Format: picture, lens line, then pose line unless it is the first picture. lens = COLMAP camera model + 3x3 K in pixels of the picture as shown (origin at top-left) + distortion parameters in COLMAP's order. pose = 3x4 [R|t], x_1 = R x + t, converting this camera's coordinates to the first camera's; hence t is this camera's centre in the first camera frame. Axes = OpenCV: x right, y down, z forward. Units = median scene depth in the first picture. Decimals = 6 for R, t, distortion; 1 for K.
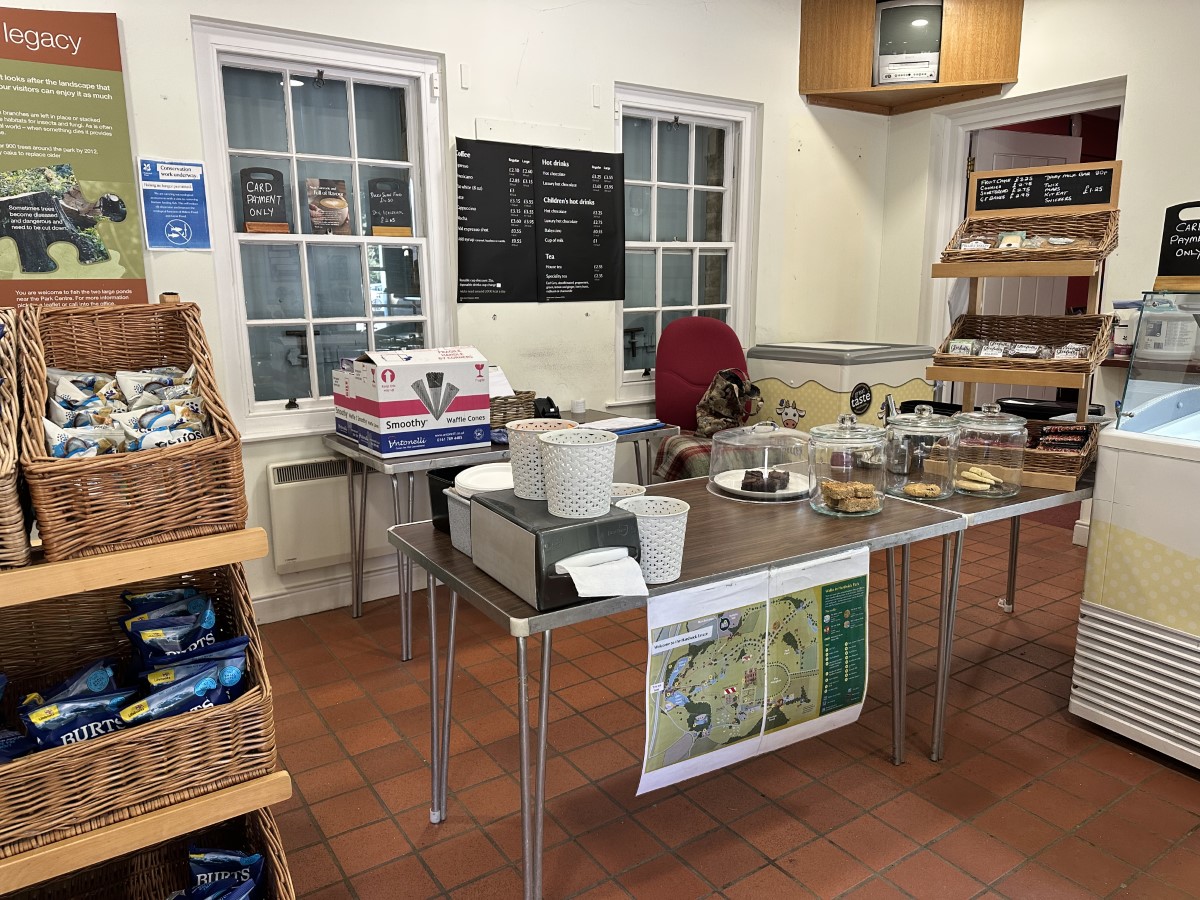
lens RADIAL K [[844.3, 0, 599.6], [0, 844.3, 448.0], [0, 0, 1]] dist [0.022115, -0.008189]
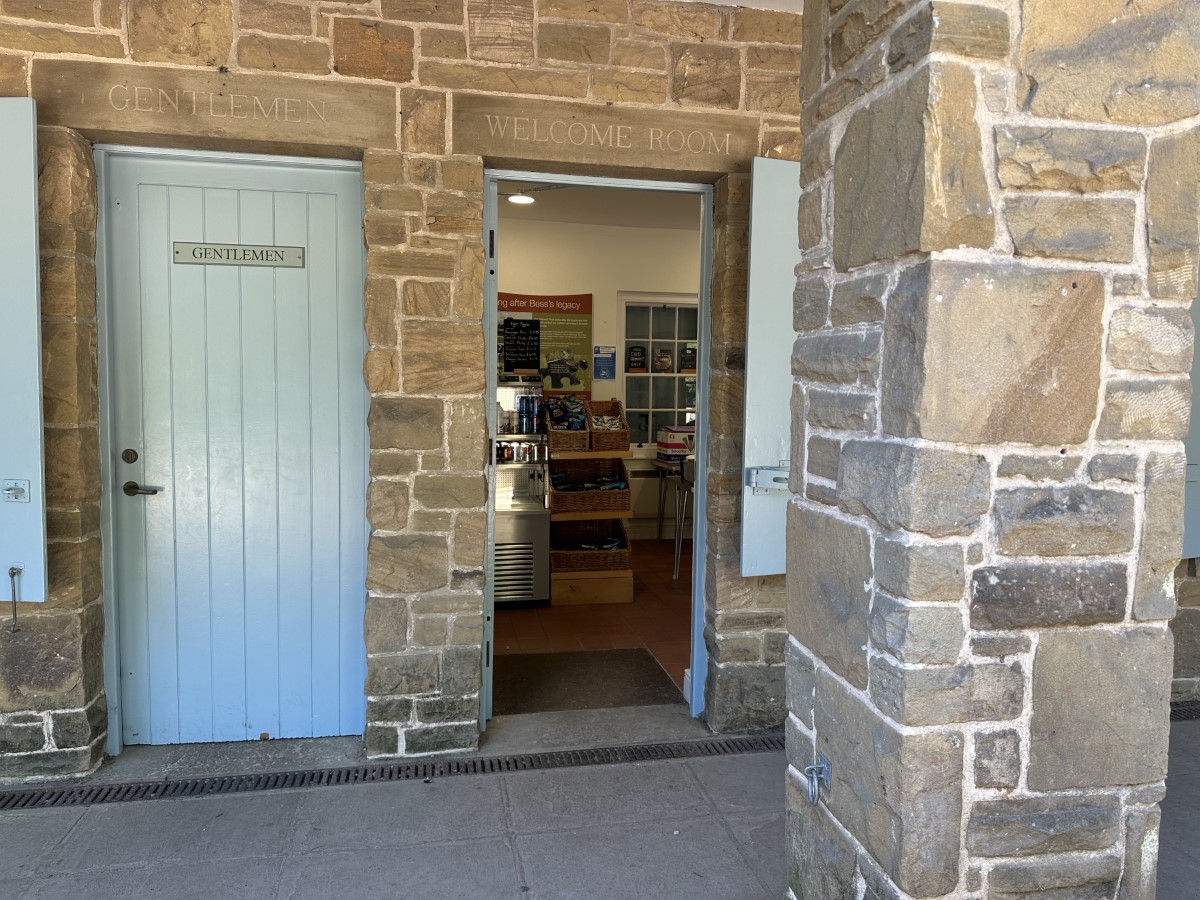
lens RADIAL K [[844.3, 0, 602.1], [0, 844.3, 447.2], [0, 0, 1]] dist [0.022115, -0.008189]
pose [[0.922144, 0.049953, -0.383608, 0.452837], [-0.096804, 0.989876, -0.103802, 0.215903], [0.374539, 0.132855, 0.917644, -1.225524]]
